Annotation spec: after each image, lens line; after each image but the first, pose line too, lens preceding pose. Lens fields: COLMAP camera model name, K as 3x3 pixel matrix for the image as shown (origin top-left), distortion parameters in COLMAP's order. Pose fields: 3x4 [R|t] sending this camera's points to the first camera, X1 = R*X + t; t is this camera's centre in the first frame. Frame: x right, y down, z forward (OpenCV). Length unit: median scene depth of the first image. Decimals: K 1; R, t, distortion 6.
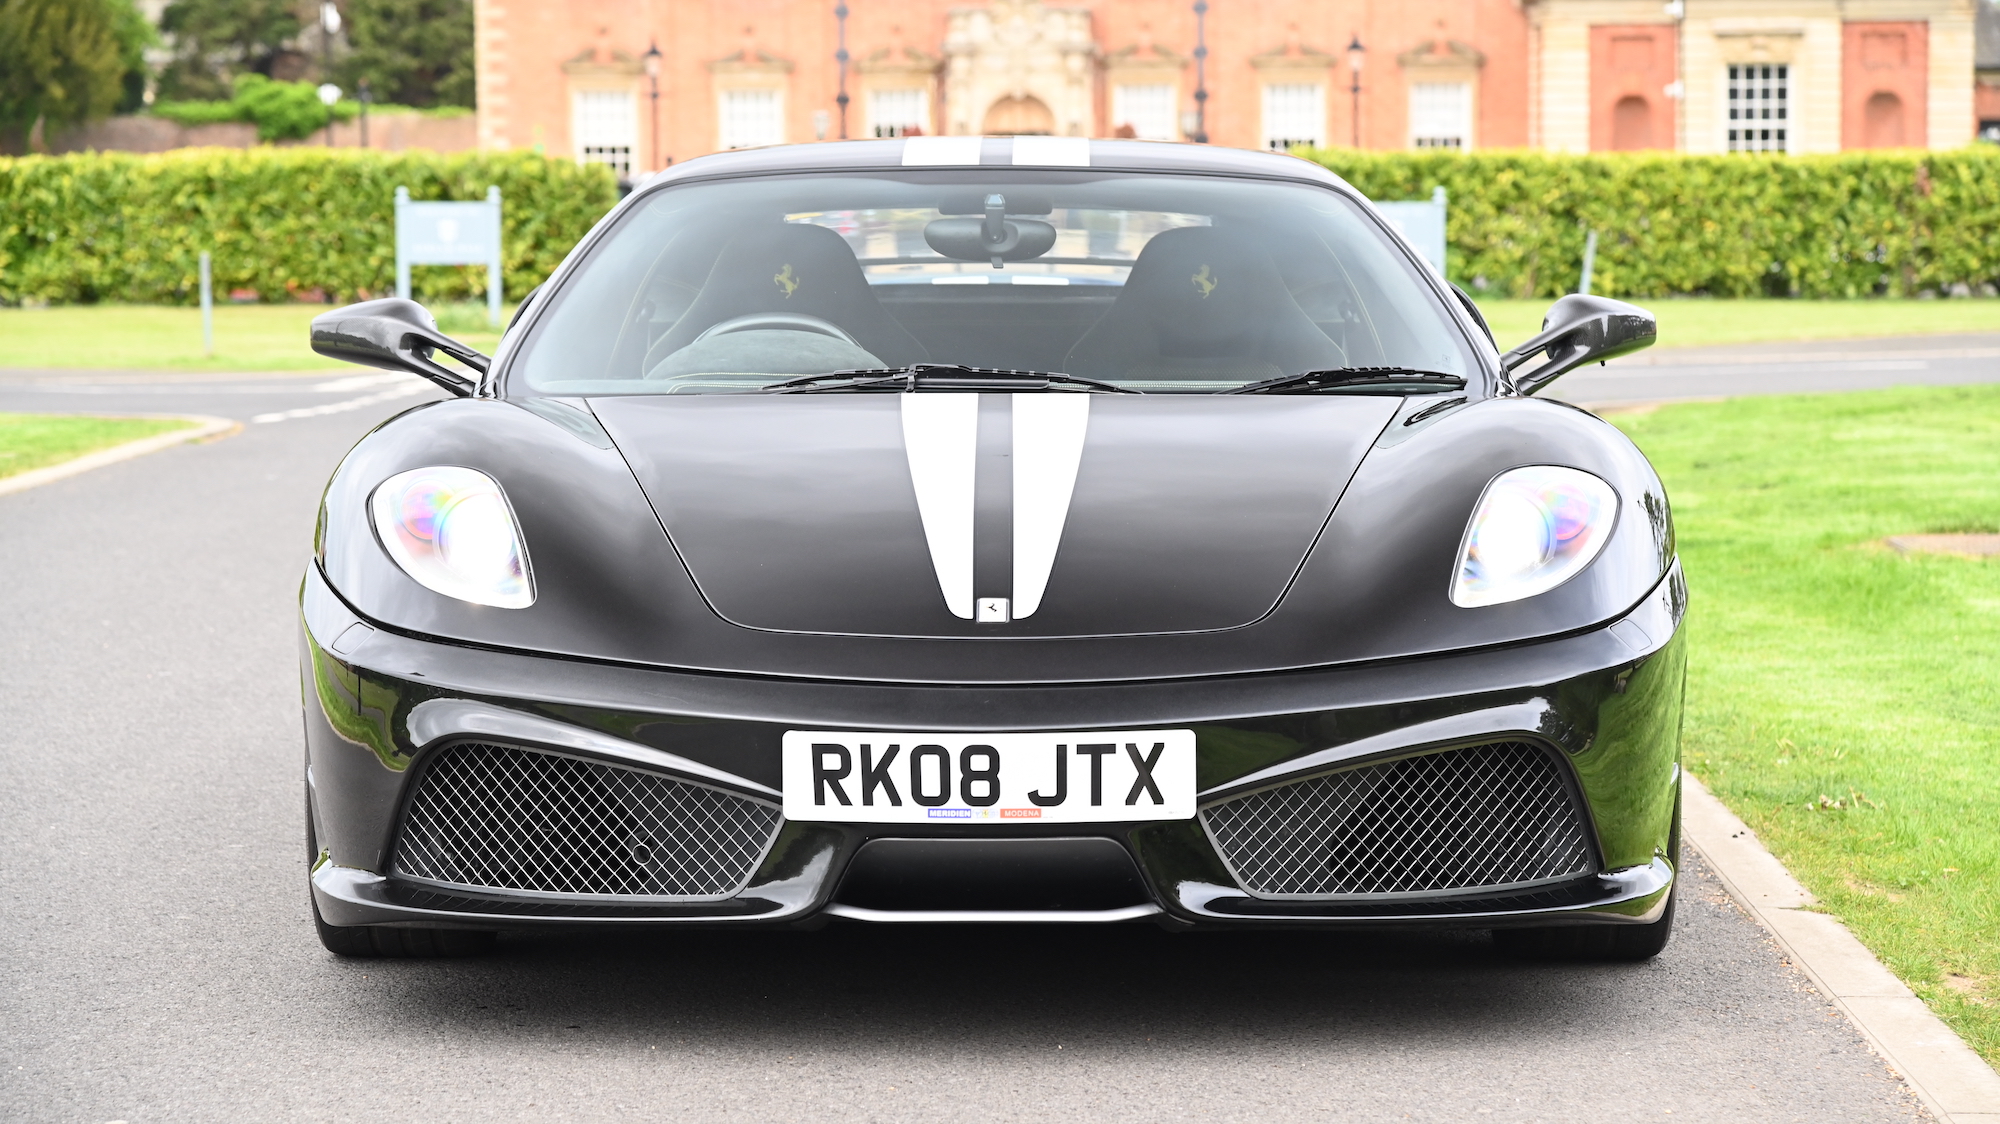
lens RADIAL K [[5262.5, 0, 1003.8], [0, 5262.5, 569.6], [0, 0, 1]] dist [0.082332, 0.000000]
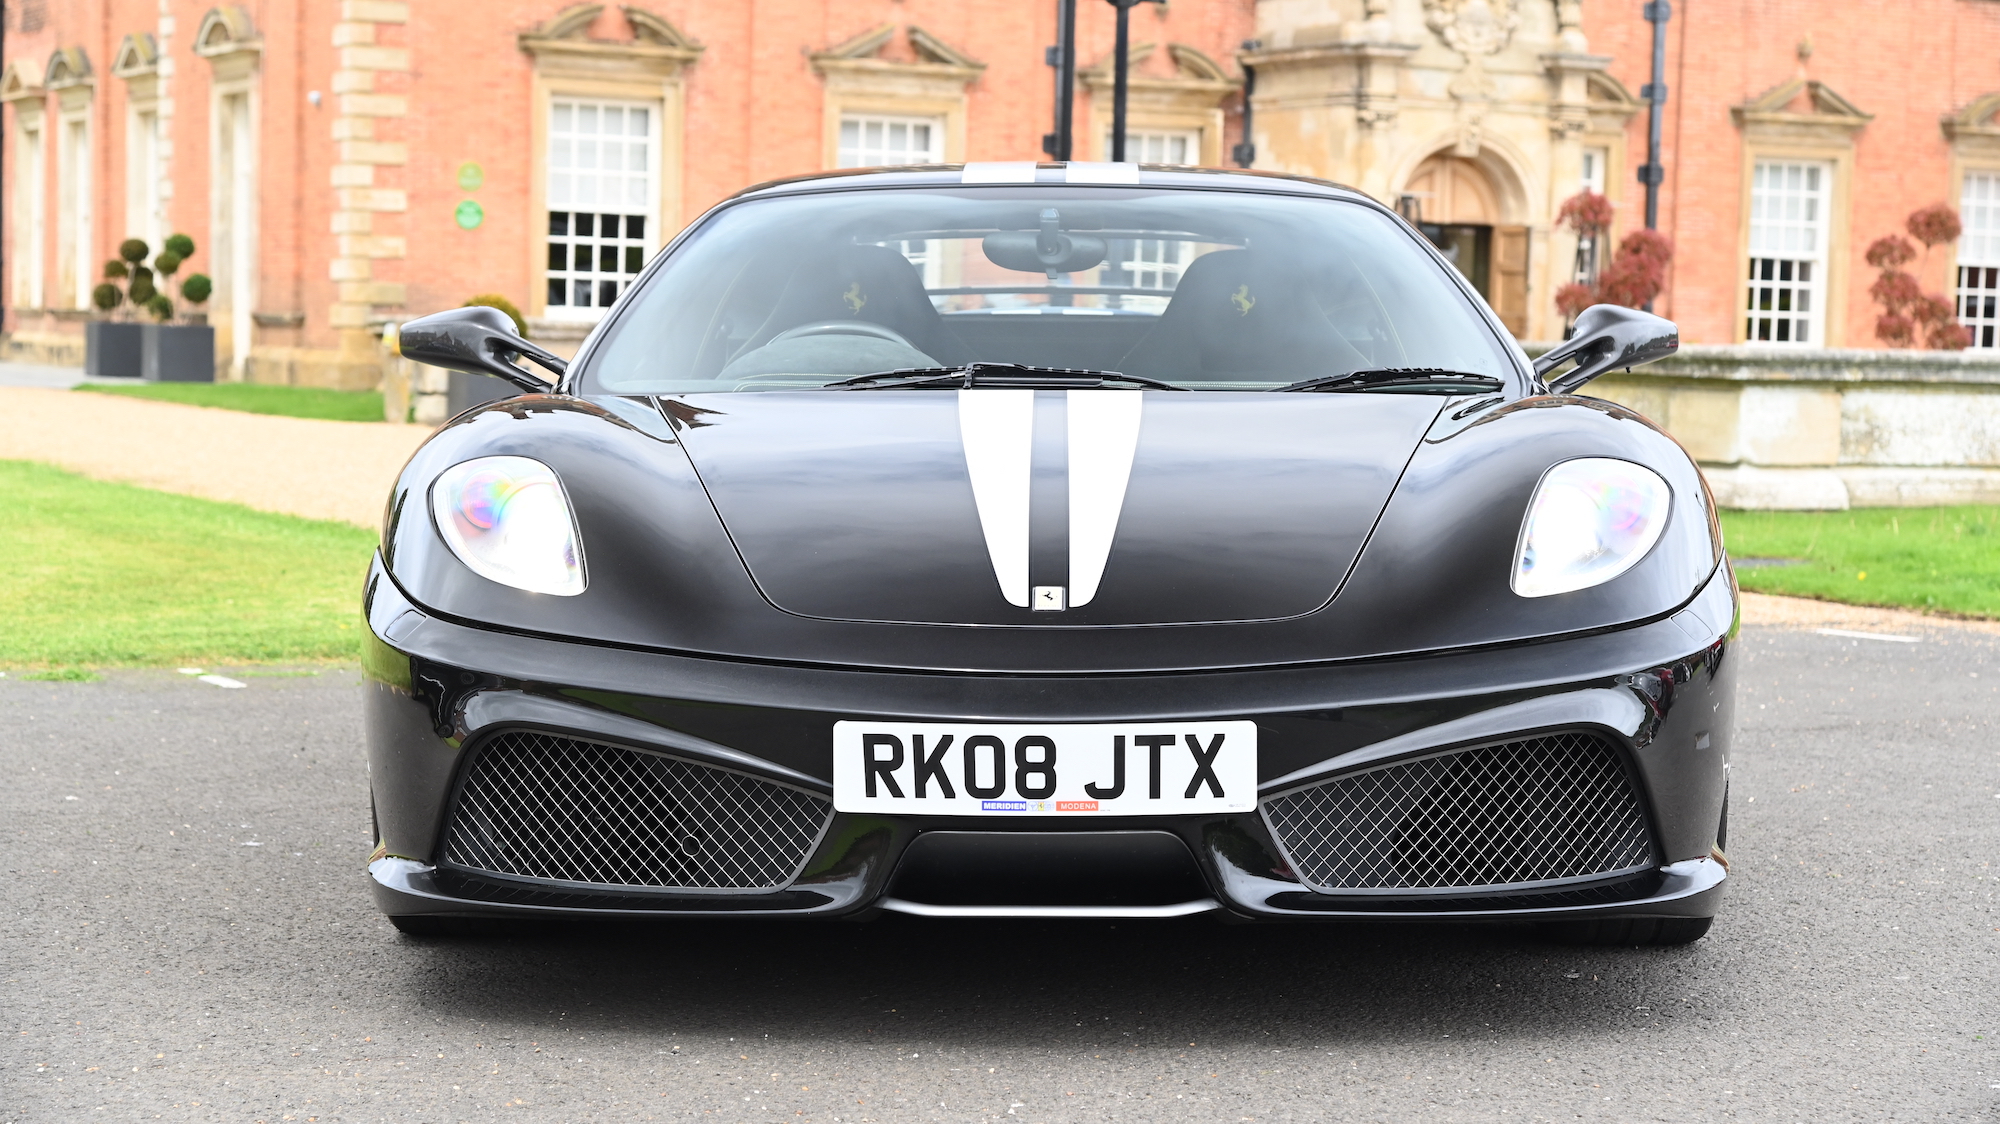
lens RADIAL K [[4025.1, 0, 997.6], [0, 4025.1, 554.2], [0, 0, 1]] dist [-0.038031, 0.000000]
pose [[0.999915, 0.002213, -0.012869, -0.001976], [-0.002321, 0.999962, -0.008442, 0.005771], [0.012850, 0.008471, 0.999882, 0.245109]]
